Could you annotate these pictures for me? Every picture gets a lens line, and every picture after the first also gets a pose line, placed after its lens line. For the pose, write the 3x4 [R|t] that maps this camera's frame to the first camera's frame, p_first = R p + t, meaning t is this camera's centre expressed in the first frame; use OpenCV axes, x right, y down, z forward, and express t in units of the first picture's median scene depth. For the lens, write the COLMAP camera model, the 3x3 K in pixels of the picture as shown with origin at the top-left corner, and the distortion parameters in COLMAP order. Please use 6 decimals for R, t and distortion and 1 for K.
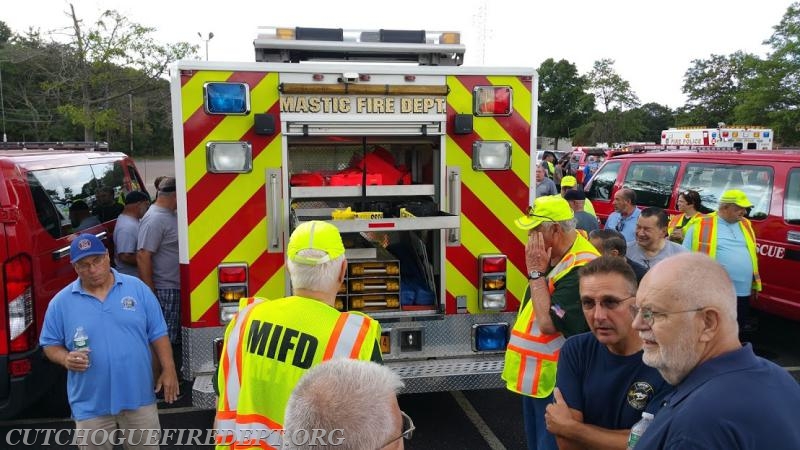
lens RADIAL K [[653.9, 0, 399.6], [0, 653.9, 229.0], [0, 0, 1]] dist [0.005377, -0.001958]
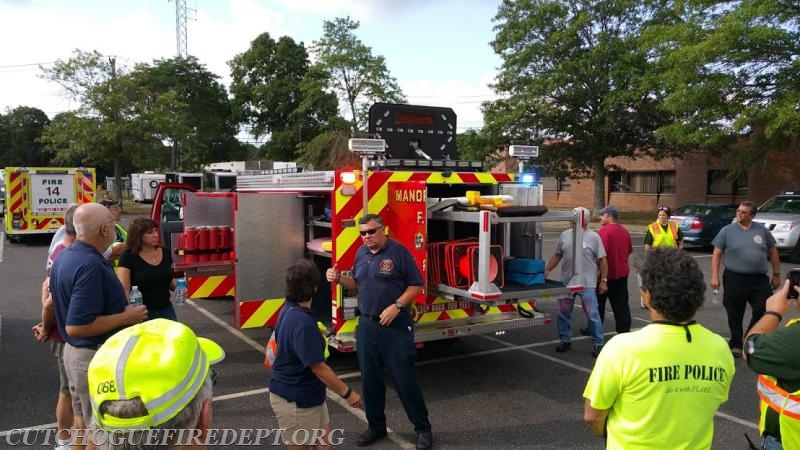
lens RADIAL K [[653.9, 0, 399.1], [0, 653.9, 225.0], [0, 0, 1]] dist [0.005377, -0.001958]
pose [[0.941301, -0.034072, 0.335845, 0.160302], [0.050903, 0.997844, -0.041437, -0.055347], [-0.333709, 0.056100, 0.941005, 0.452585]]
